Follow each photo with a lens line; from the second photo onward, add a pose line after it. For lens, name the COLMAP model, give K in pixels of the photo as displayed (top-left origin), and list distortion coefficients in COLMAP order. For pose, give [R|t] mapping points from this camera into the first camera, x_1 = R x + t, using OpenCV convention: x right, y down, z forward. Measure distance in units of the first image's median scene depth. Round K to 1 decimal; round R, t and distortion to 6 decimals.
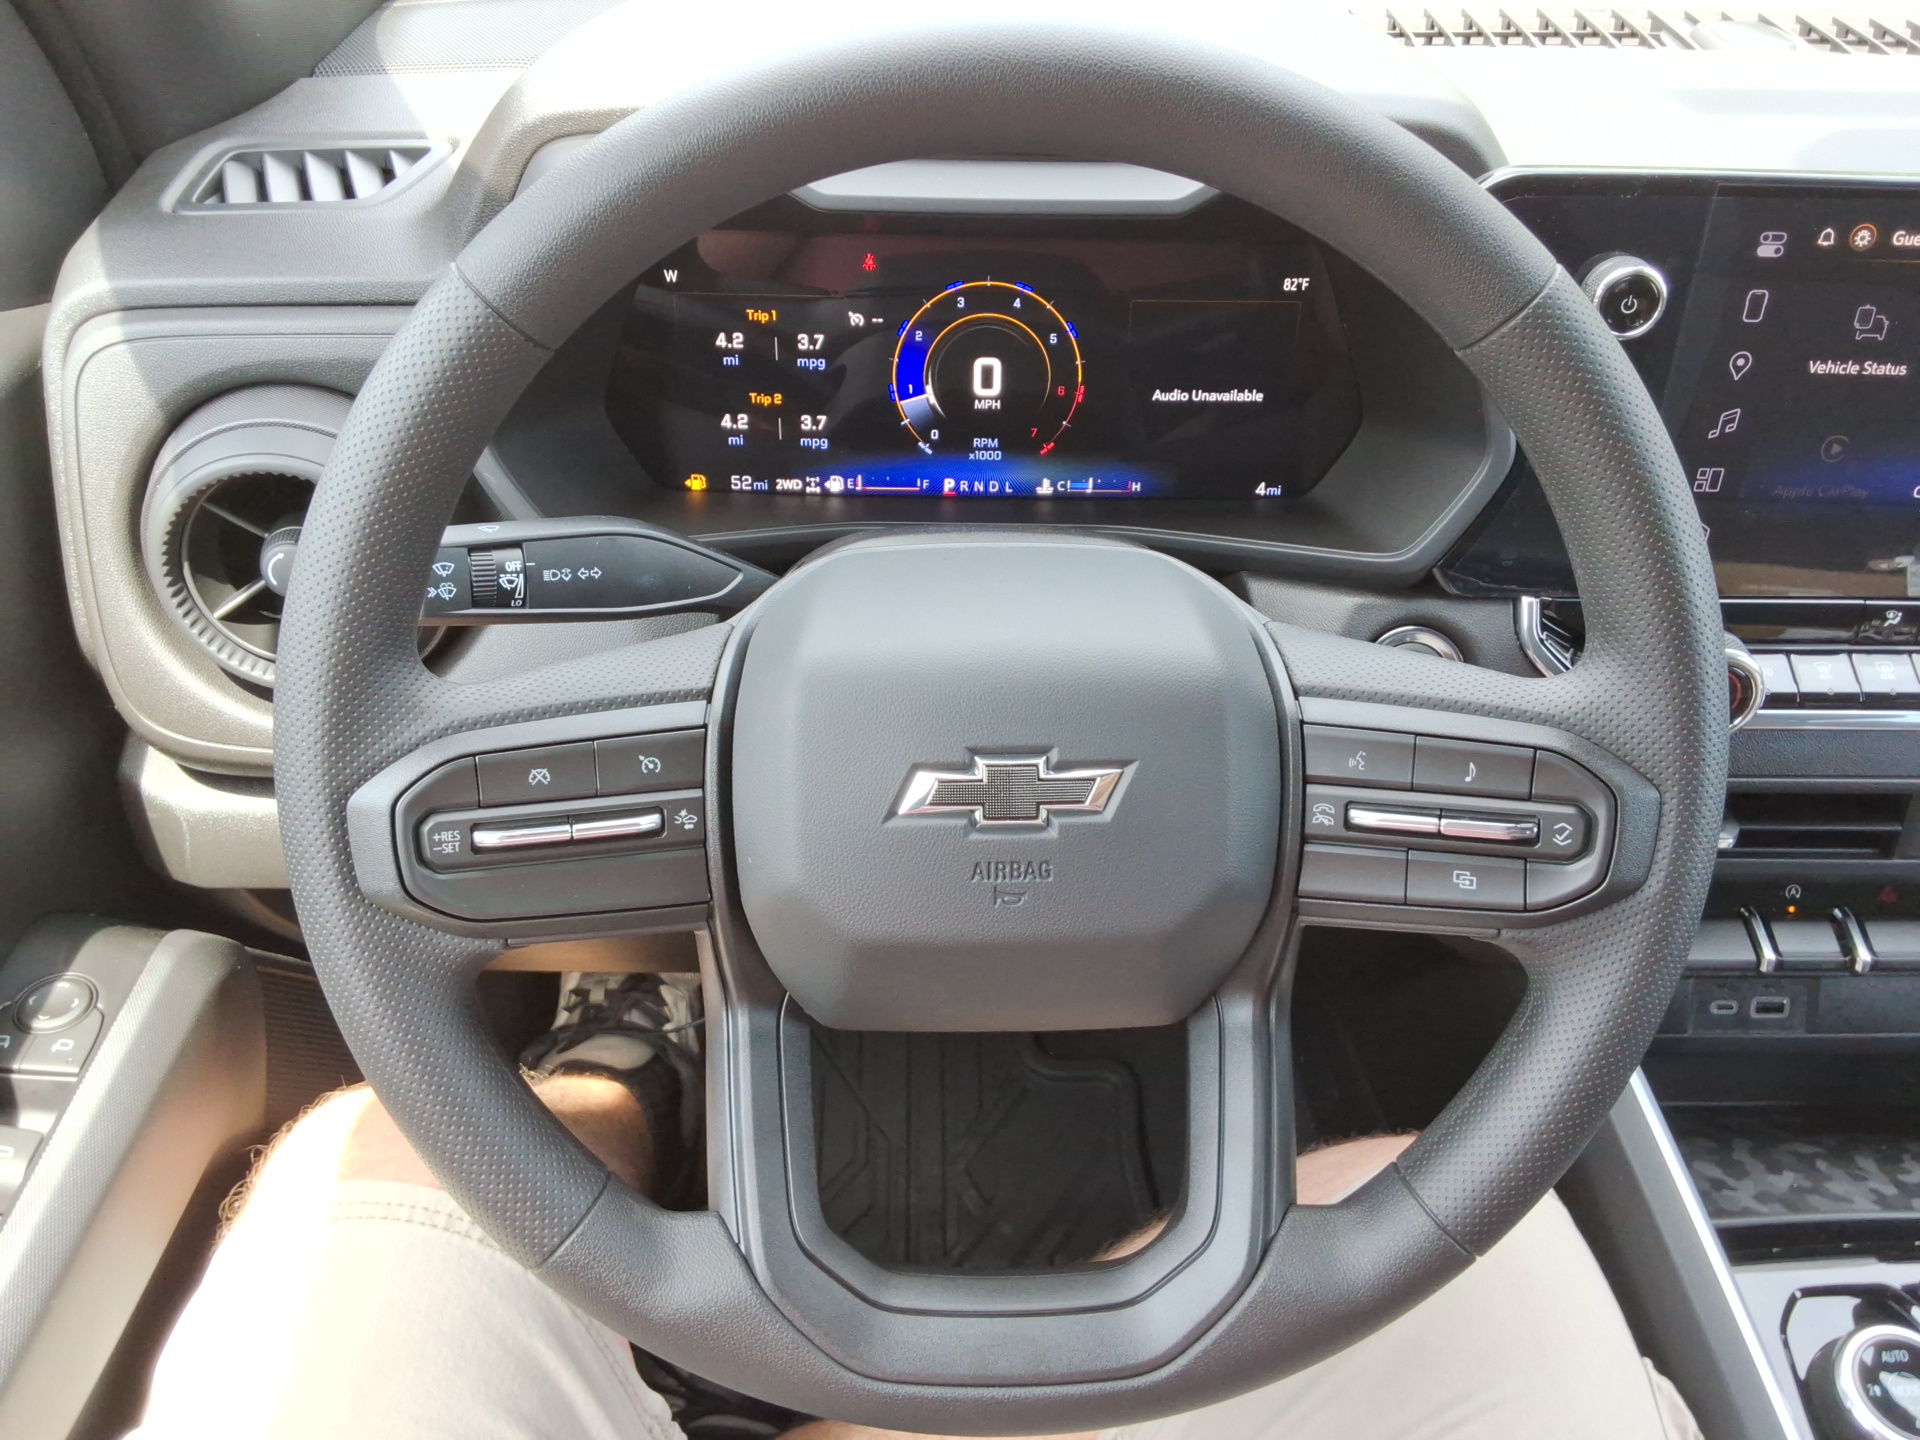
lens RADIAL K [[1543.9, 0, 984.4], [0, 1543.9, 694.4], [0, 0, 1]] dist [0.101977, -0.148049]
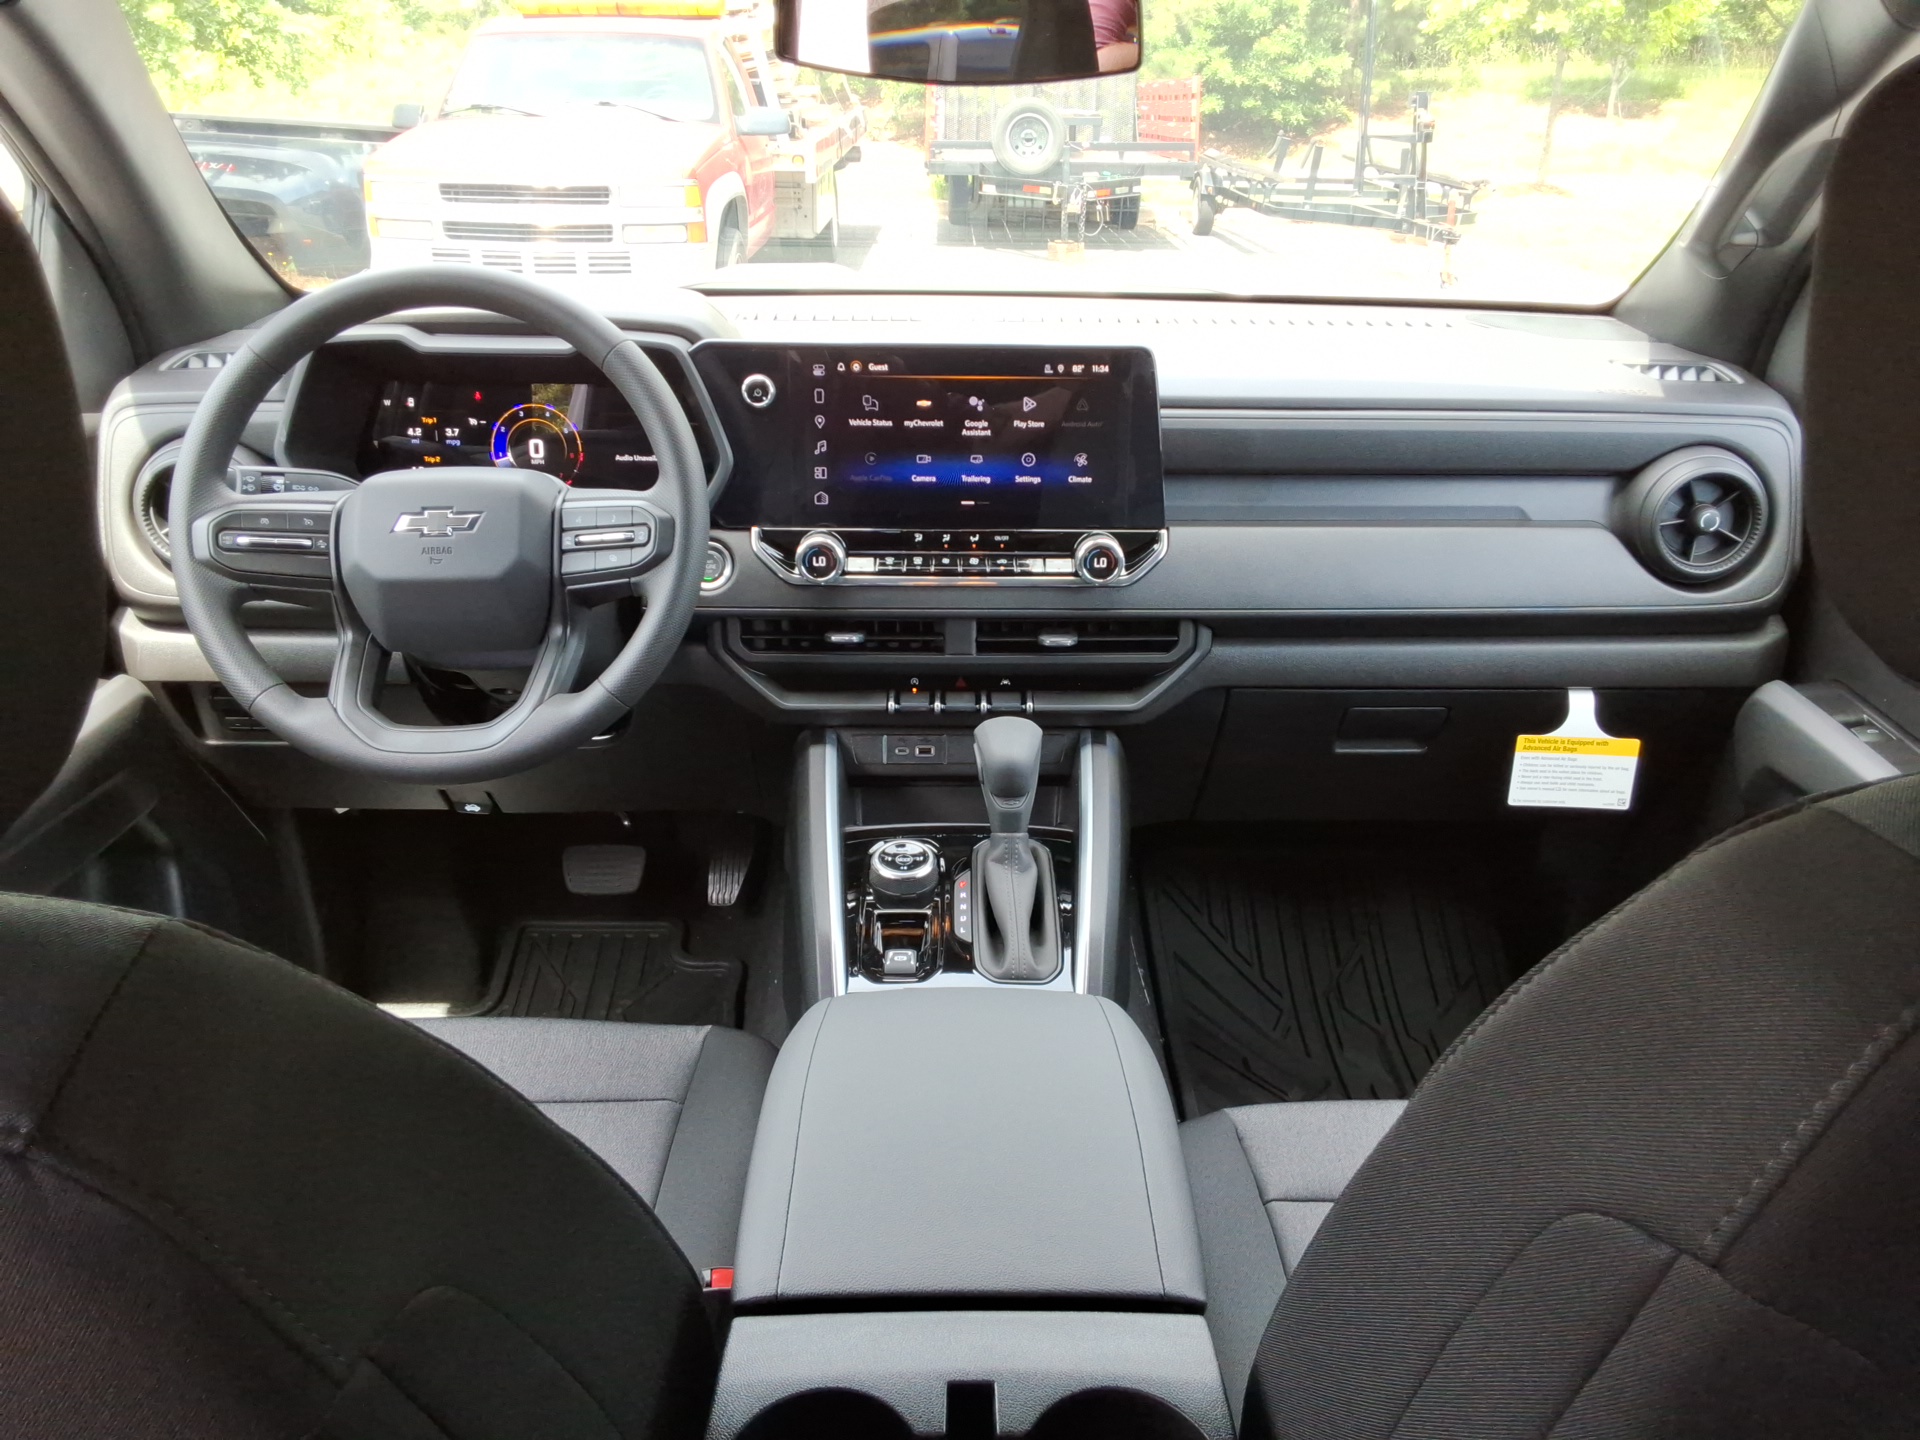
lens RADIAL K [[1543.9, 0, 995.6], [0, 1543.9, 714.2], [0, 0, 1]] dist [0.101977, -0.148049]
pose [[0.999954, -0.009468, -0.001596, 0.649842], [0.008836, 0.972424, -0.233053, 0.675103], [0.003758, 0.233029, 0.972463, -1.035628]]
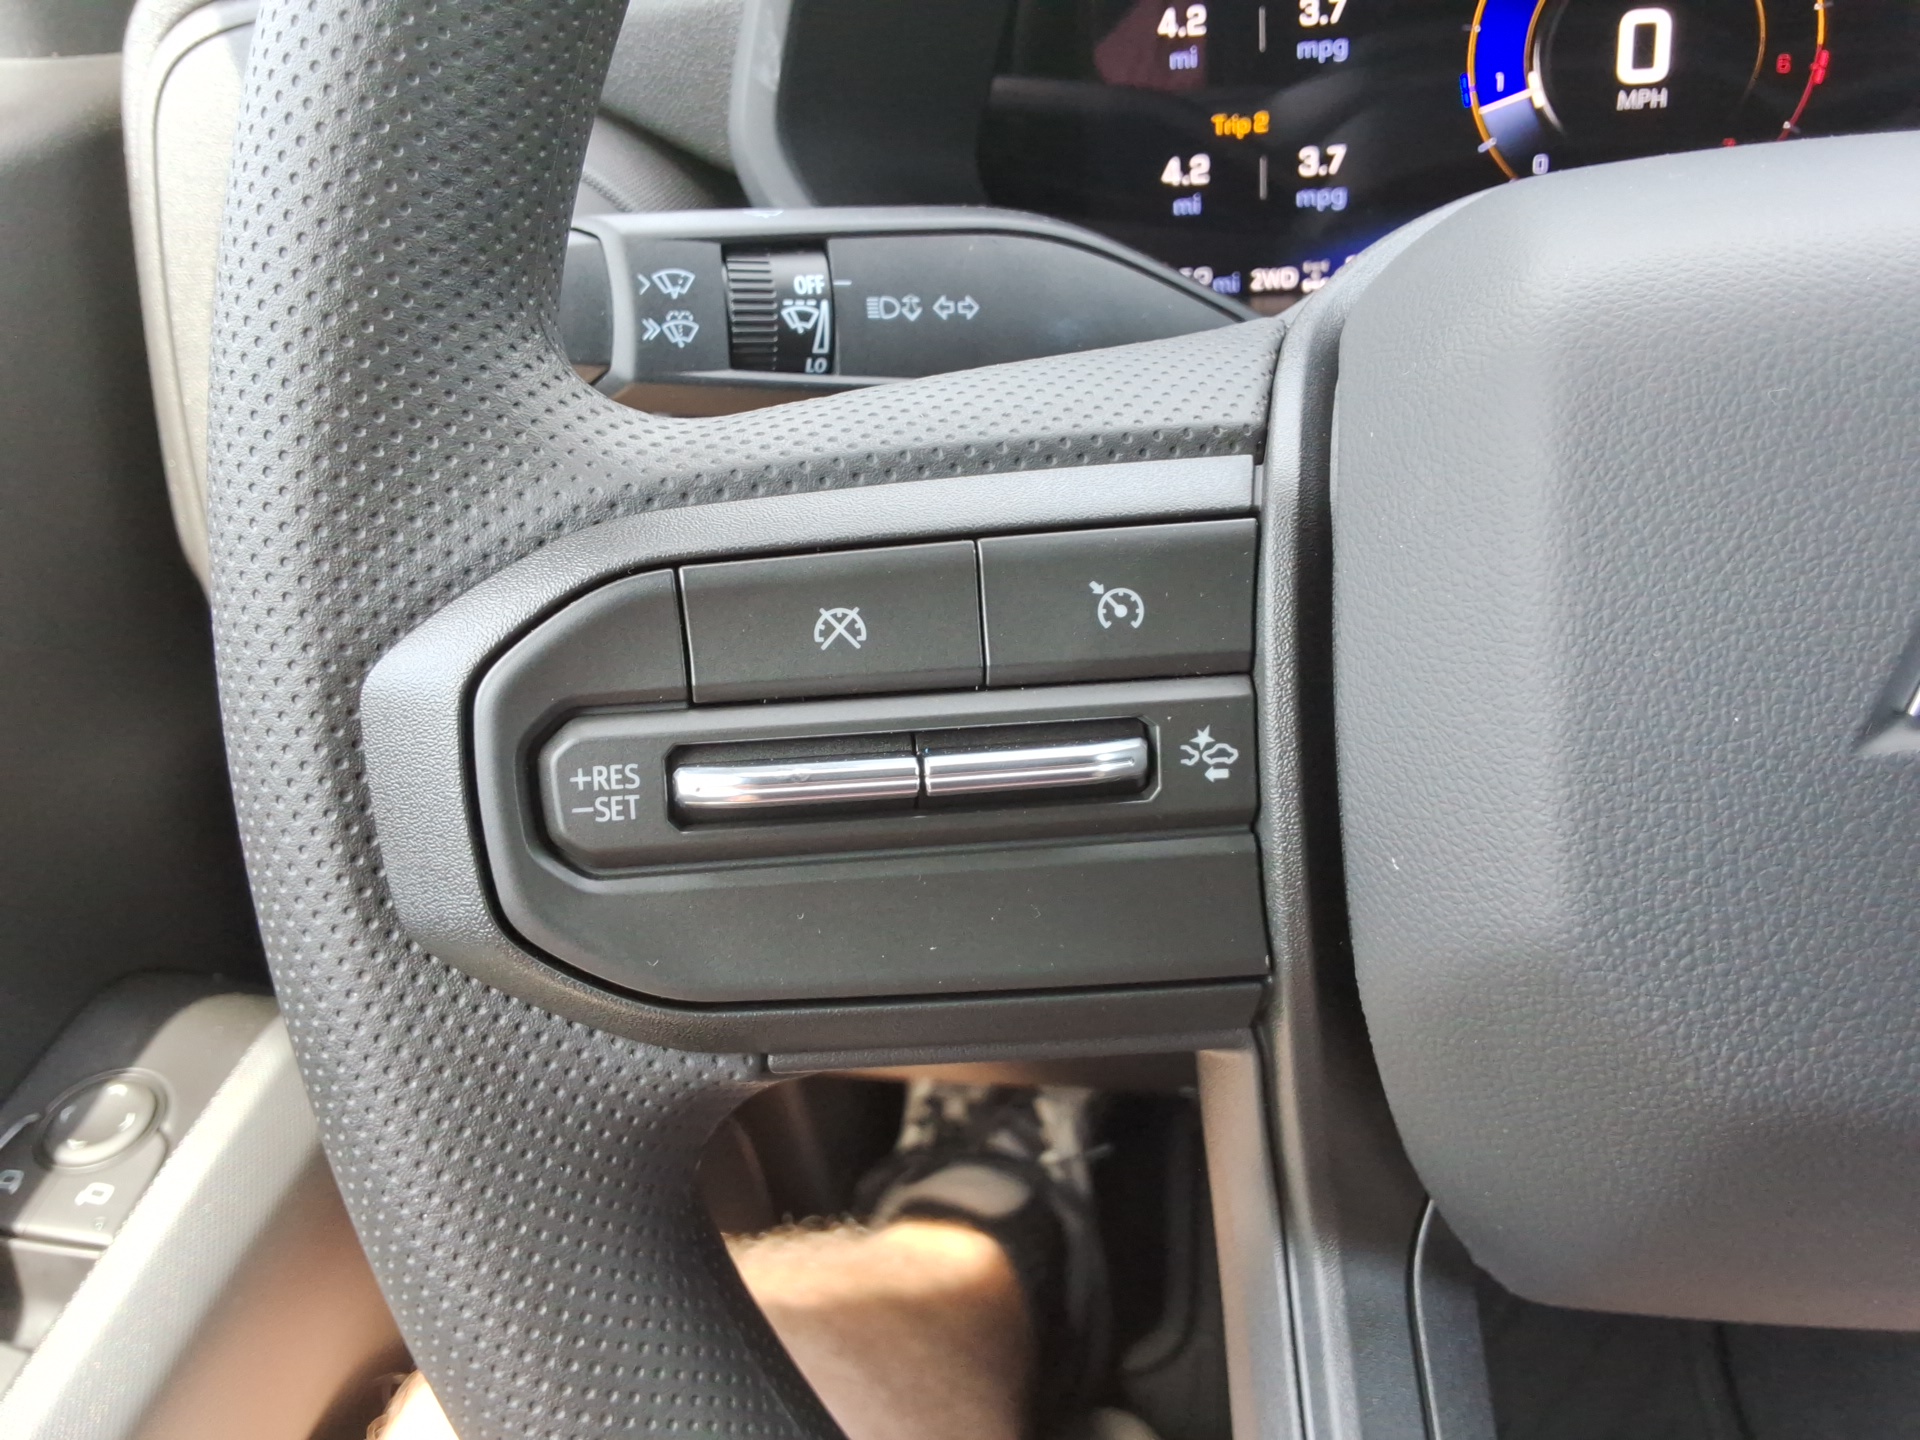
lens RADIAL K [[1543.9, 0, 978.3], [0, 1543.9, 701.8], [0, 0, 1]] dist [0.101977, -0.148049]
pose [[0.975267, -0.011960, -0.220705, -0.111090], [0.000485, 0.998648, -0.051975, 0.059212], [0.221028, 0.050582, 0.973955, 0.418850]]
